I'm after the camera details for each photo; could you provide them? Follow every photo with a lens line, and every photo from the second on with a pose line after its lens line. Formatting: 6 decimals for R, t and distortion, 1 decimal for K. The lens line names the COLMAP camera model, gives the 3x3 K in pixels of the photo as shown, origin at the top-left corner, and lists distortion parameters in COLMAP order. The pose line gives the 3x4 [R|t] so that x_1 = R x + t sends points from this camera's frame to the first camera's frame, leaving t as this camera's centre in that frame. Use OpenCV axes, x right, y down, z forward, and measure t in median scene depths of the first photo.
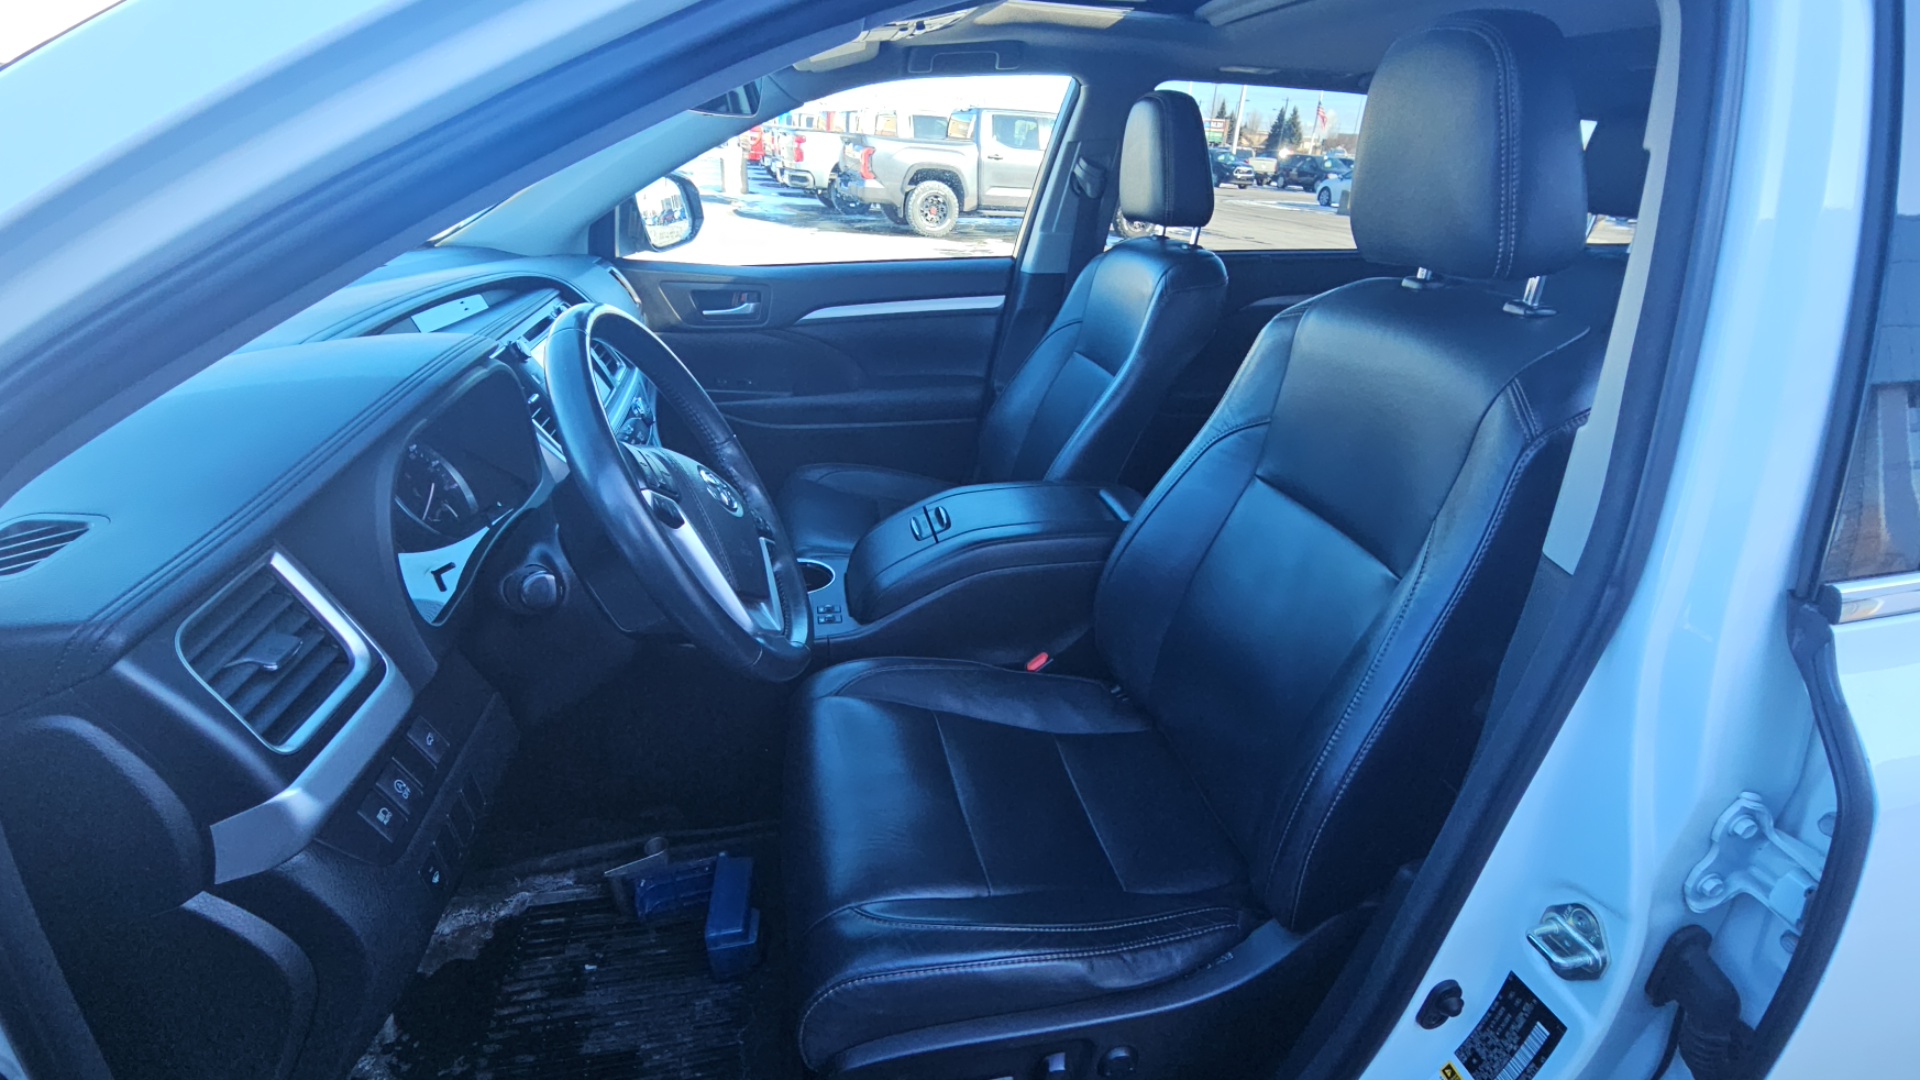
lens RADIAL K [[855.6, 0, 977.6], [0, 855.6, 542.4], [0, 0, 1]] dist [0.007637, -0.005304]
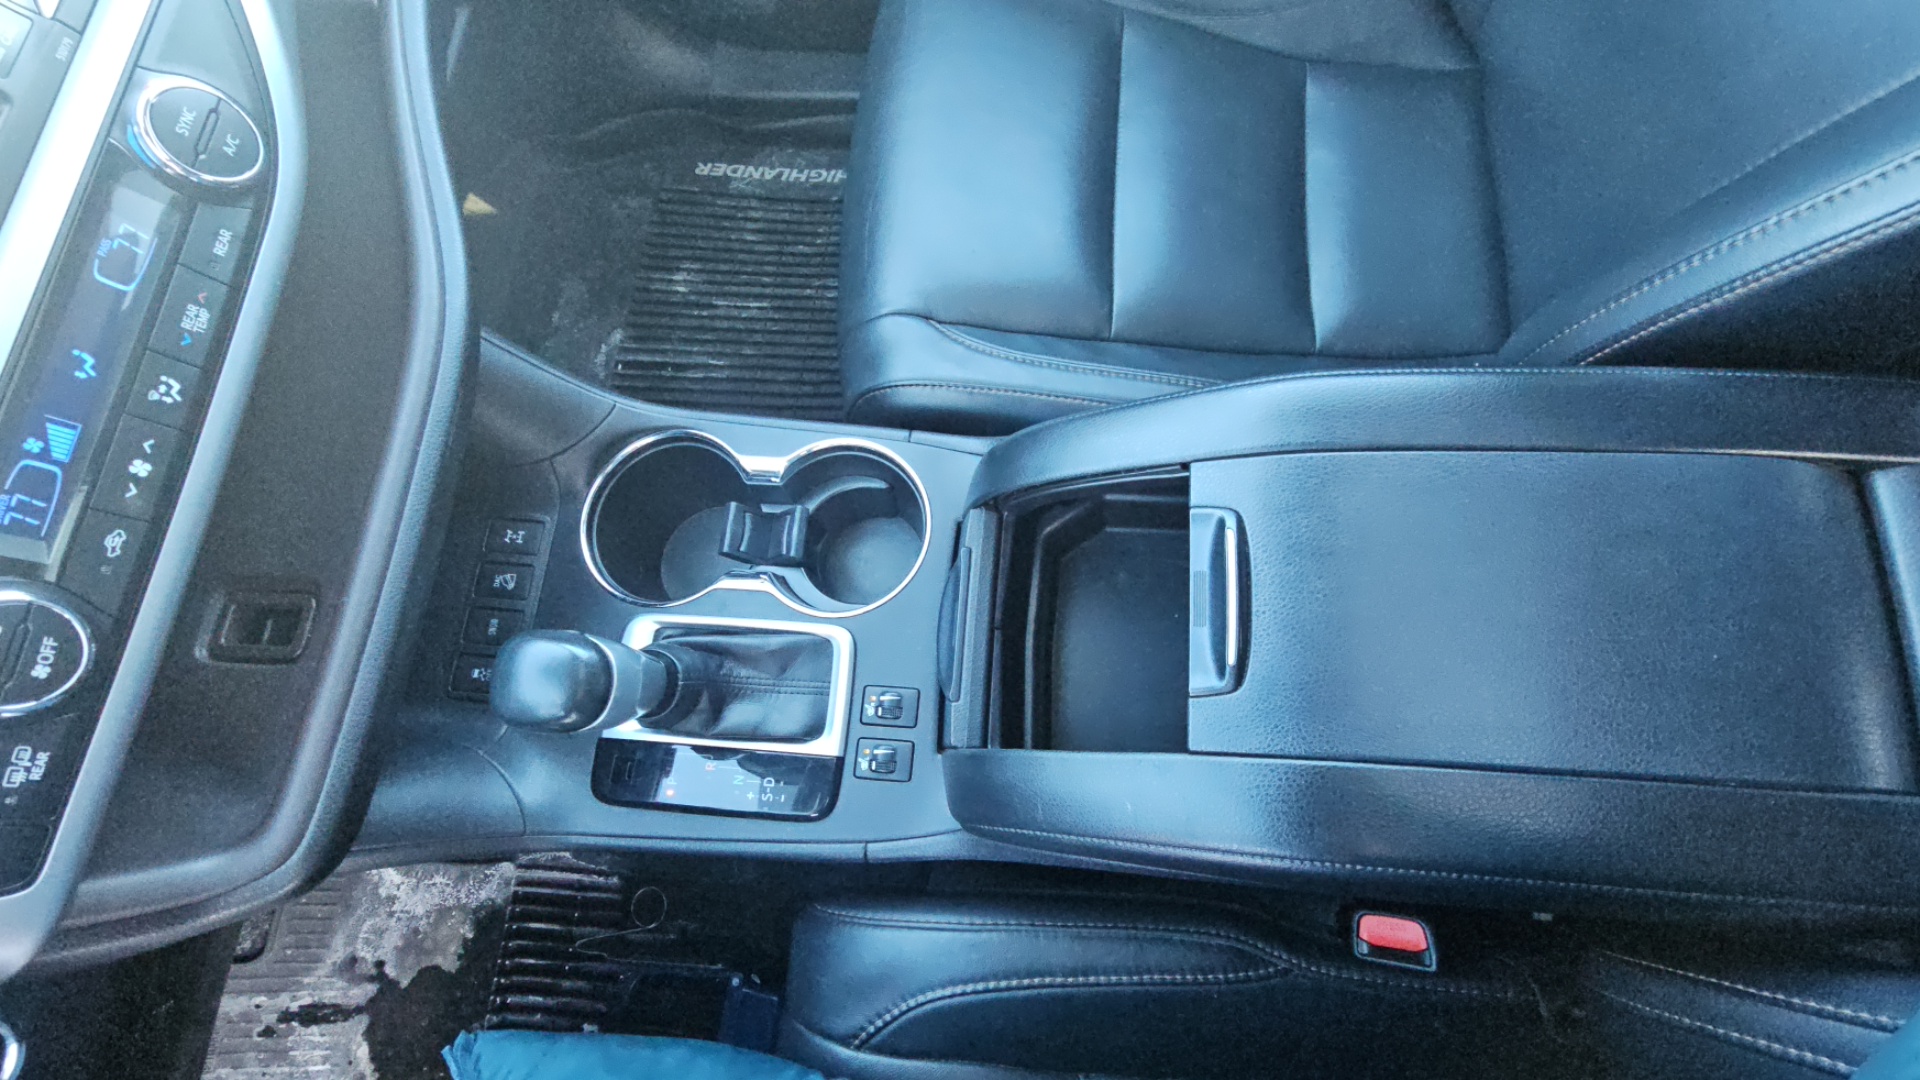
lens RADIAL K [[855.6, 0, 978.0], [0, 855.6, 544.2], [0, 0, 1]] dist [0.007637, -0.005304]
pose [[0.951009, 0.224396, -0.212669, -0.054569], [0.014664, 0.654373, 0.756030, -0.225244], [0.308815, -0.722109, 0.619024, 0.675352]]
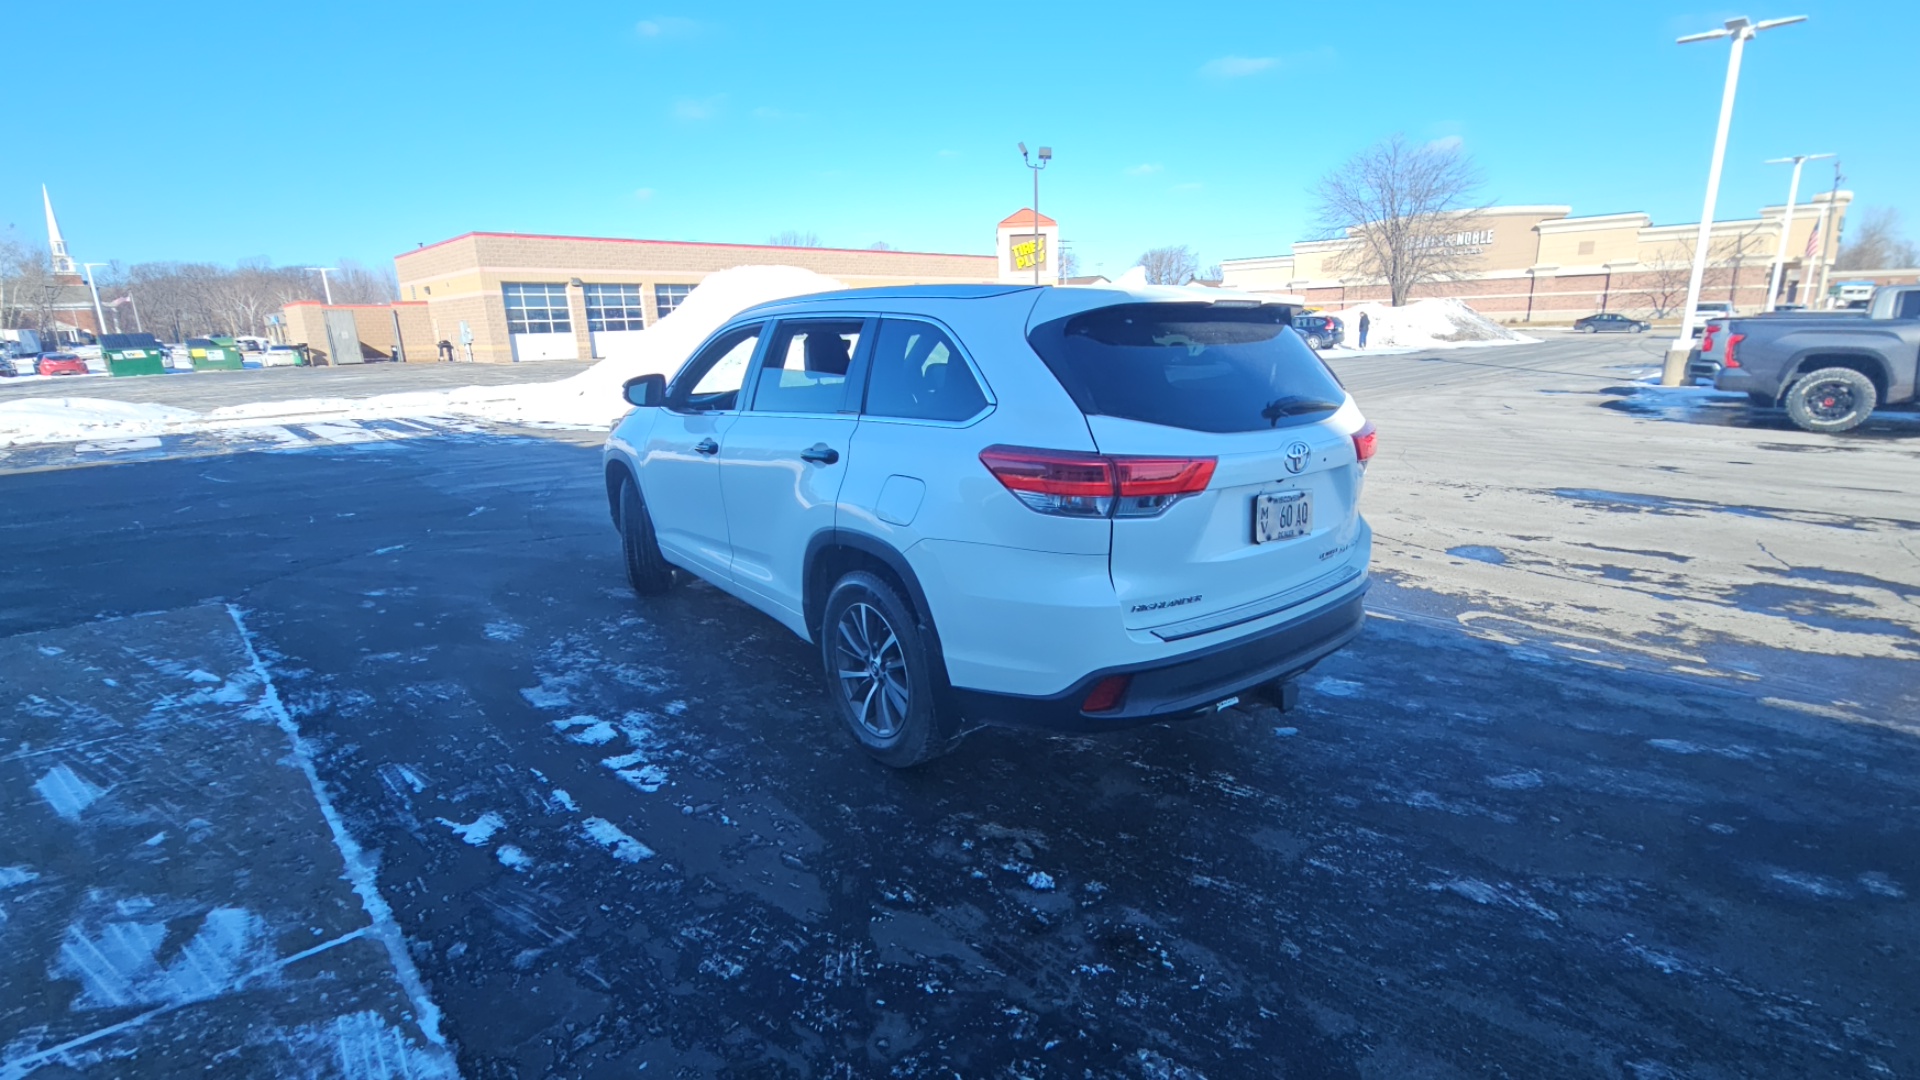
lens RADIAL K [[855.6, 0, 980.7], [0, 855.6, 542.9], [0, 0, 1]] dist [0.007637, -0.005304]
pose [[0.443550, 0.158844, -0.882061, 2.921697], [-0.340244, 0.940336, -0.001755, 0.144326], [0.829155, 0.300894, 0.471132, -0.155490]]
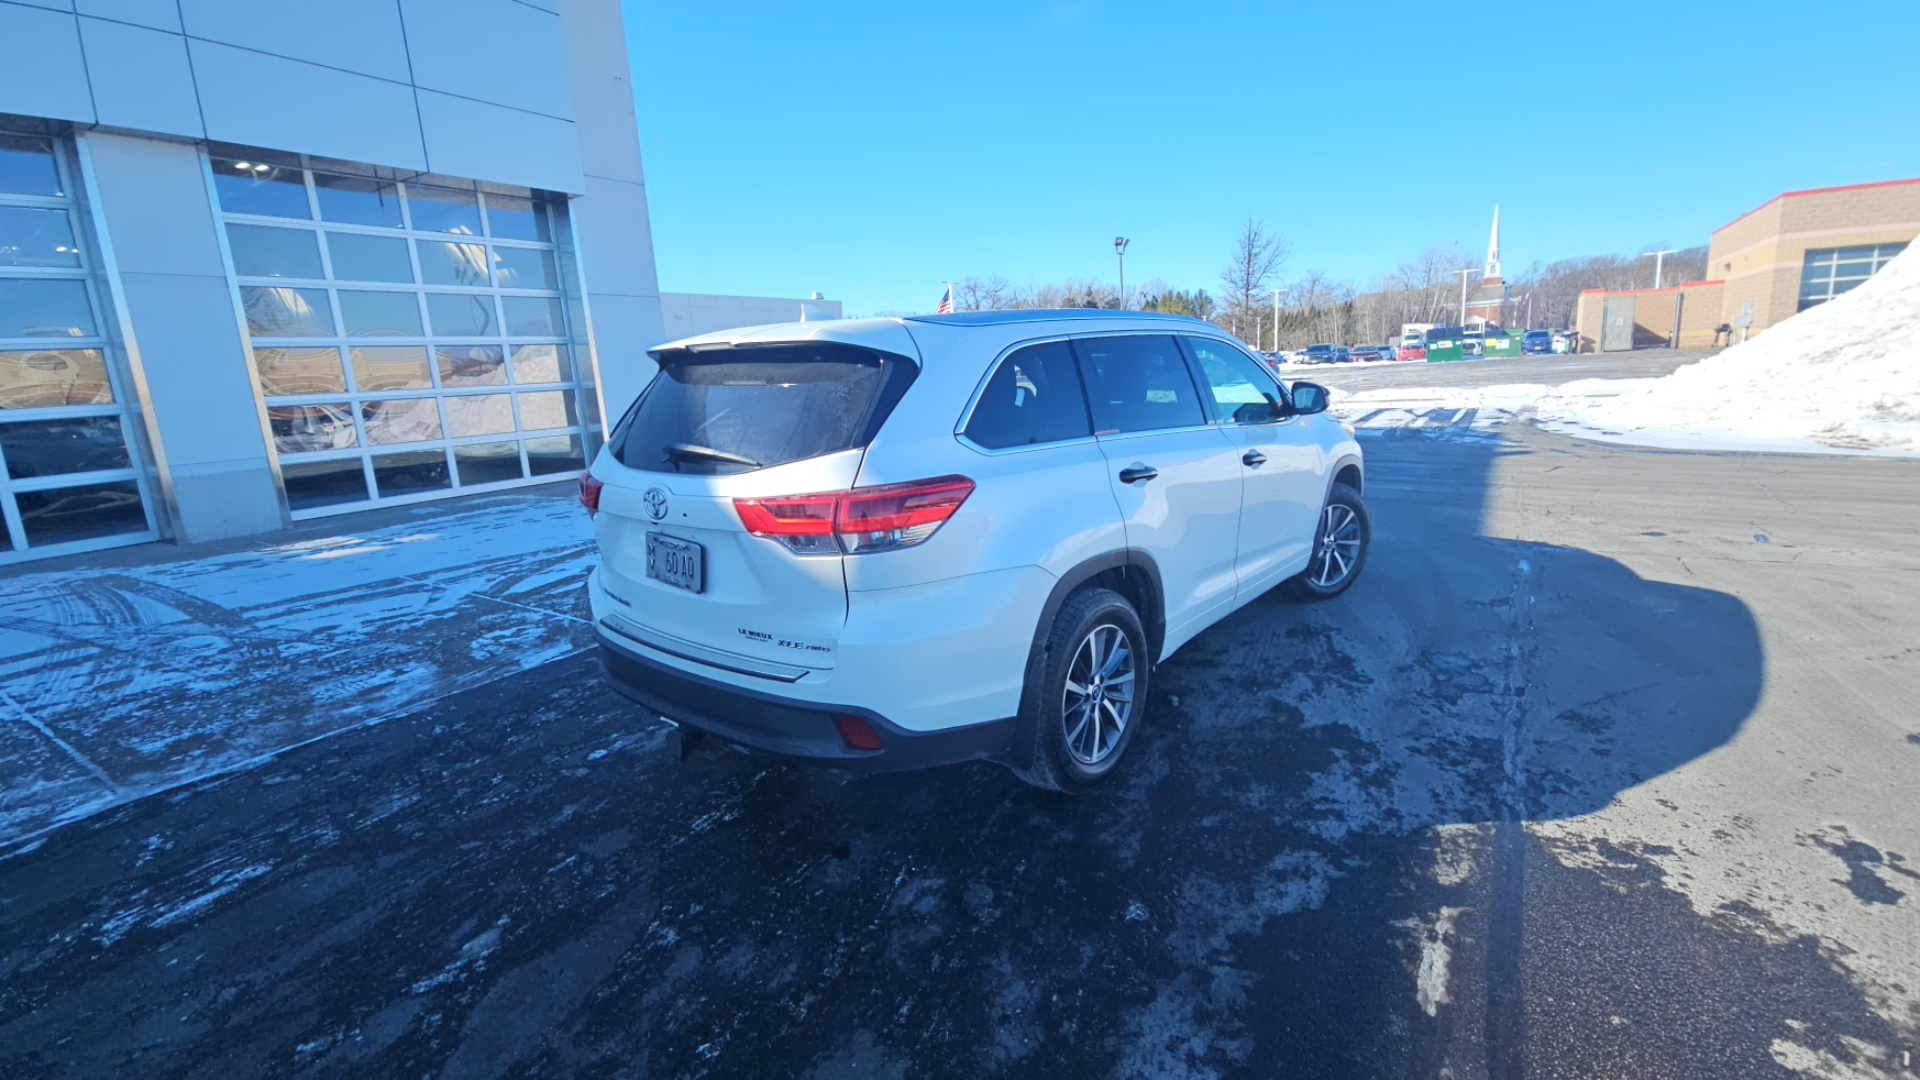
lens RADIAL K [[855.6, 0, 976.5], [0, 855.6, 539.8], [0, 0, 1]] dist [0.007637, -0.005304]
pose [[-0.774014, 0.116498, -0.622359, 2.236915], [-0.258441, 0.839192, 0.478504, -1.164204], [0.578023, 0.531211, -0.619438, 2.607103]]
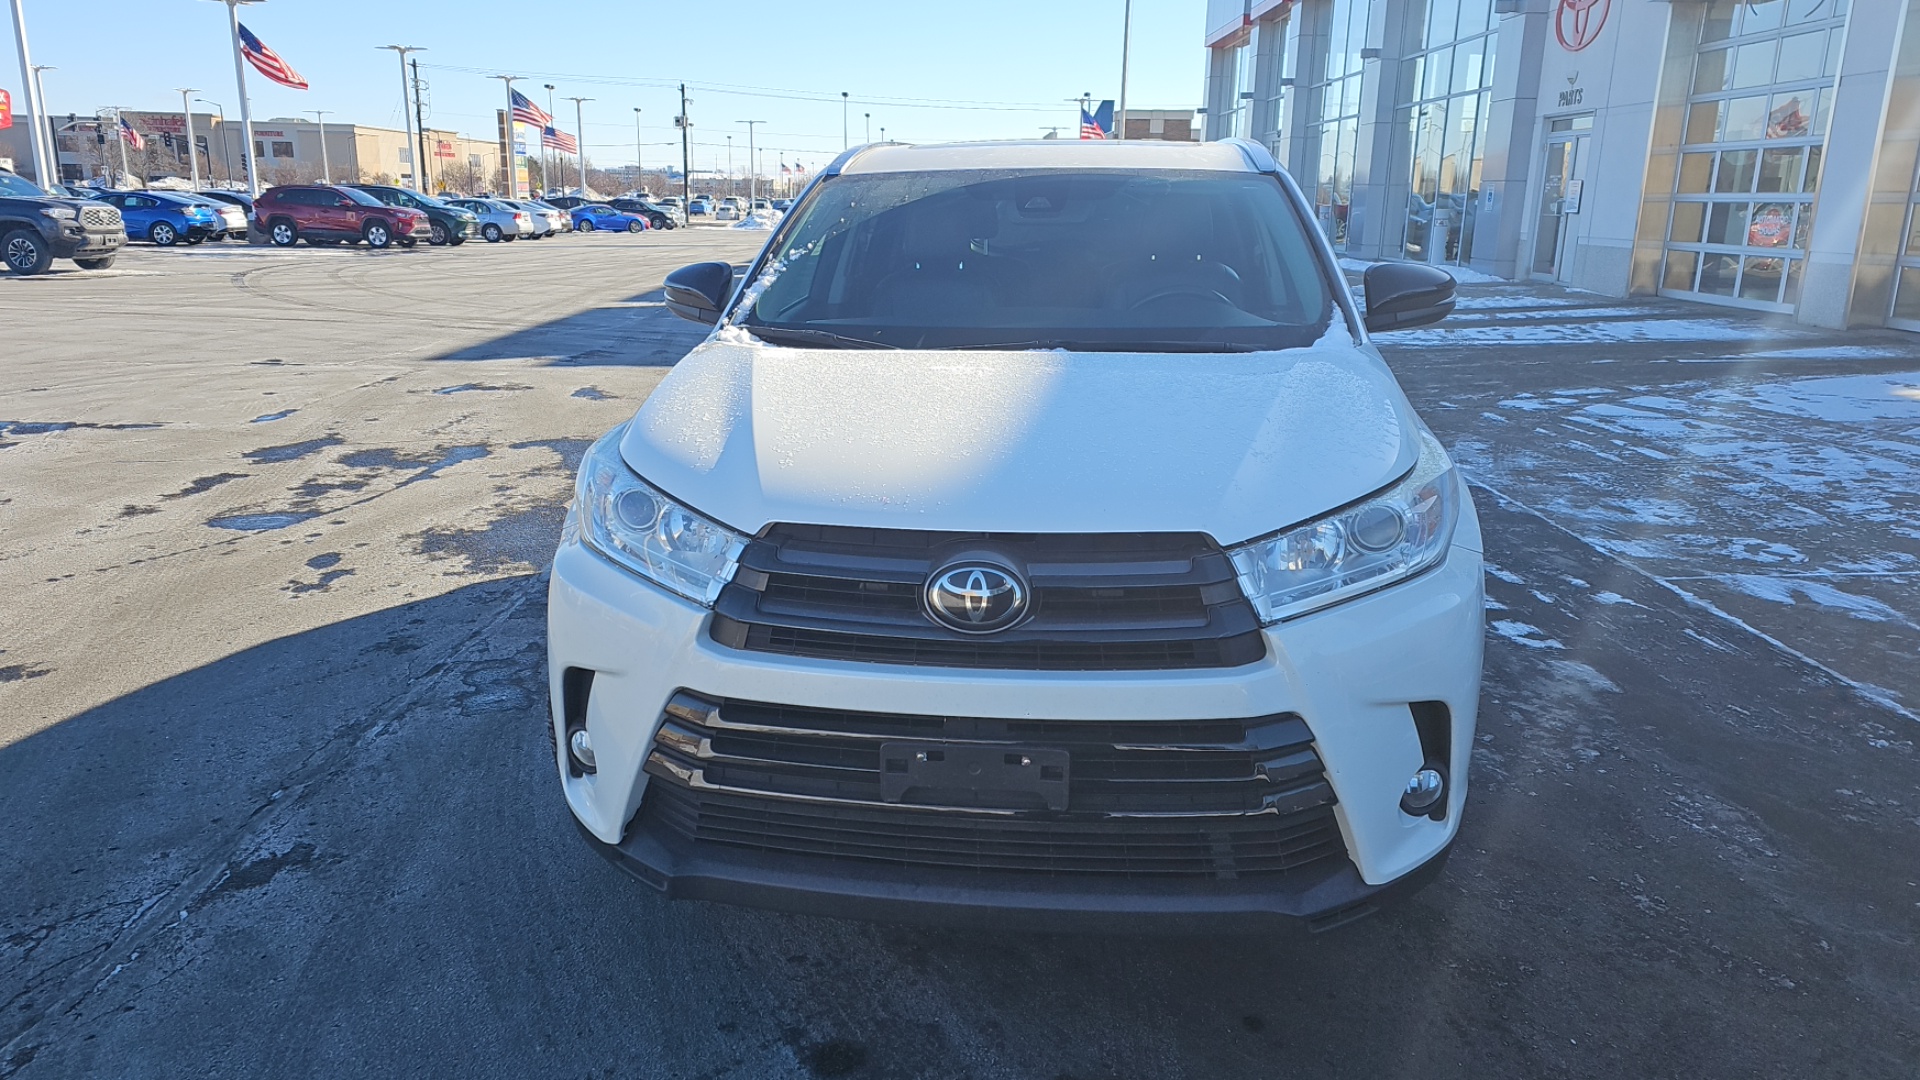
lens RADIAL K [[1368.0, 0, 959.2], [0, 1368.0, 543.8], [0, 0, 1]] dist [0.047747, -0.022779]
pose [[0.315964, -0.281818, 0.905950, -2.709823], [0.410912, 0.901313, 0.137063, -0.212476], [-0.855171, 0.328959, 0.400585, -0.032141]]
